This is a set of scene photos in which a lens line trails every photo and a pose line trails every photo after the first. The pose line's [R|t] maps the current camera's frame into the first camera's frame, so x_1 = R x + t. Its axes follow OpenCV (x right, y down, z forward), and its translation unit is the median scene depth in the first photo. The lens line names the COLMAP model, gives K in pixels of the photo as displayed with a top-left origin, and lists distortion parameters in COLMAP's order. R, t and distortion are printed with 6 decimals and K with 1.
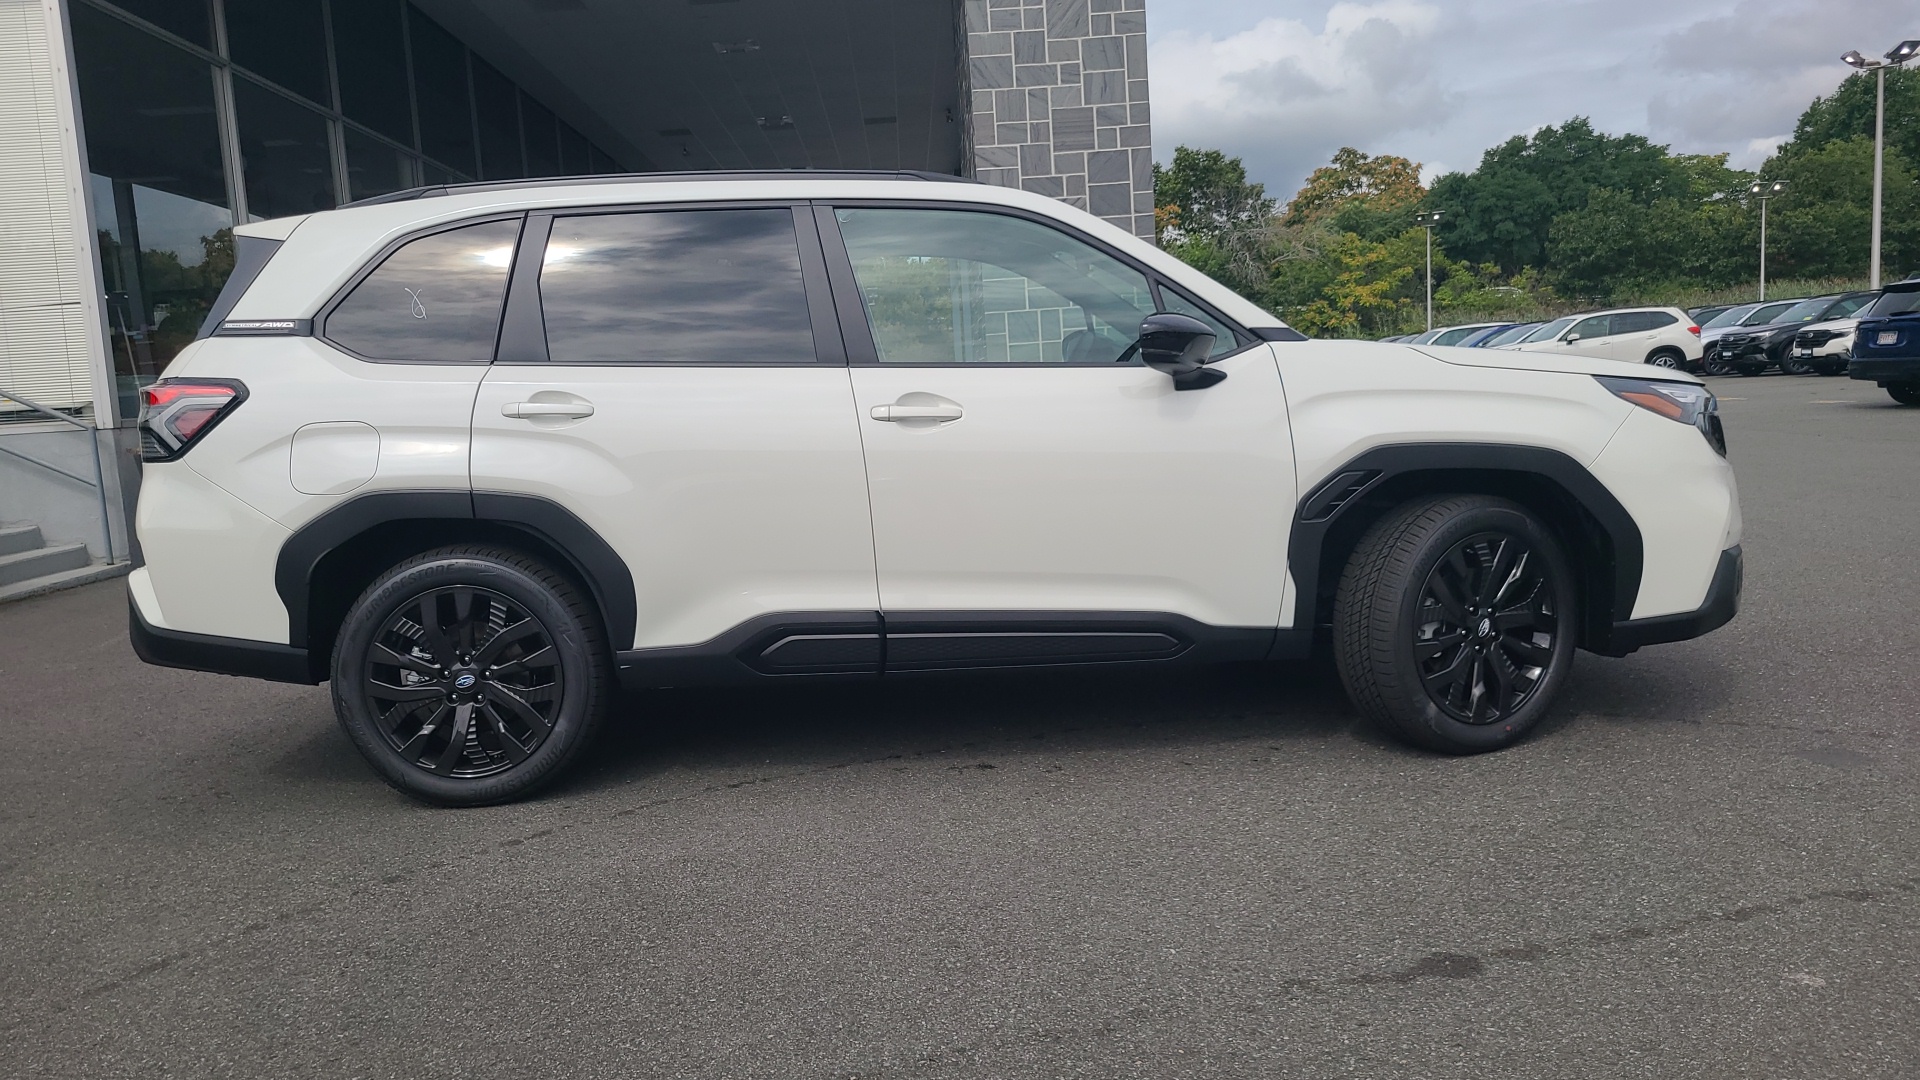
lens RADIAL K [[1444.6, 0, 958.6], [0, 1444.6, 563.4], [0, 0, 1]] dist [0.050557, -0.024555]
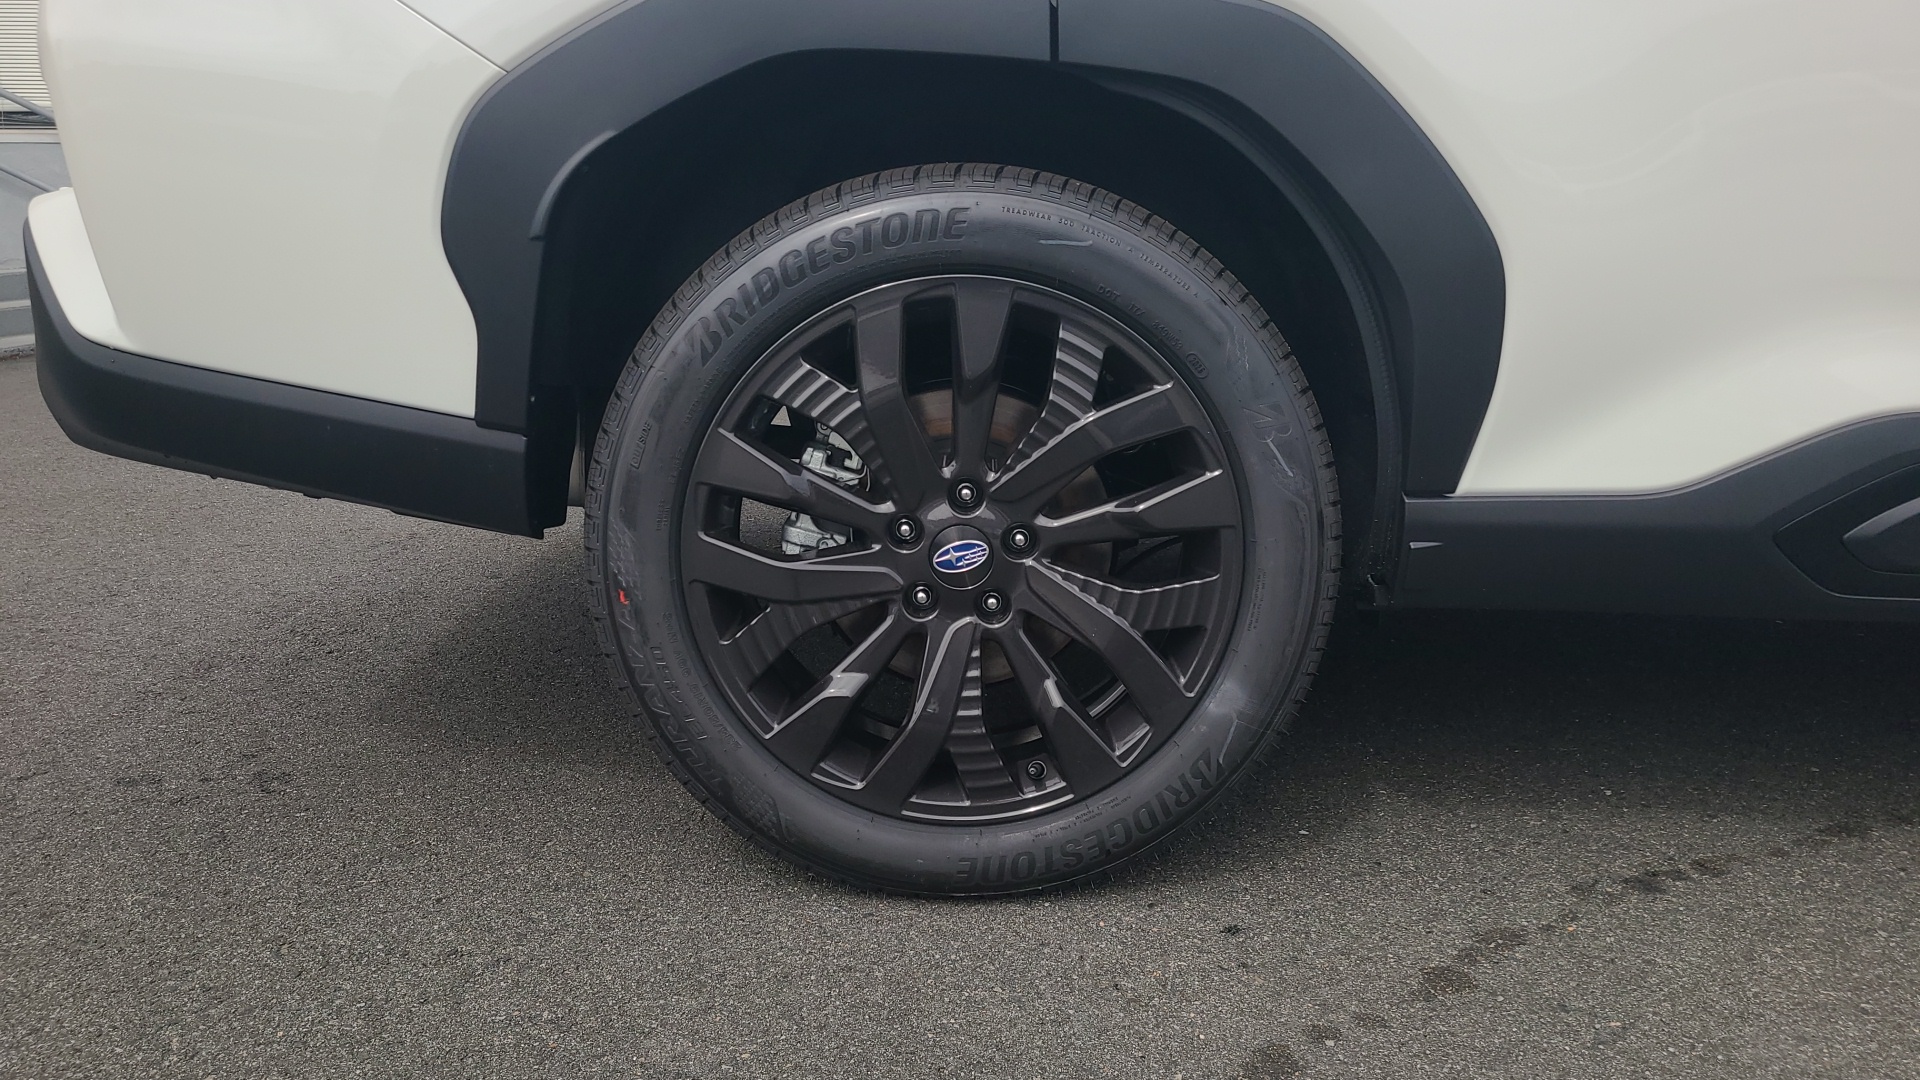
lens RADIAL K [[1418.4, 0, 960.0], [0, 1418.4, 540.0], [0, 0, 1]] dist [0.037787, -0.004567]
pose [[0.997895, 0.063206, -0.014501, -0.335105], [-0.061645, 0.993994, 0.090417, 0.046305], [0.020129, -0.089333, 0.995798, 0.659192]]
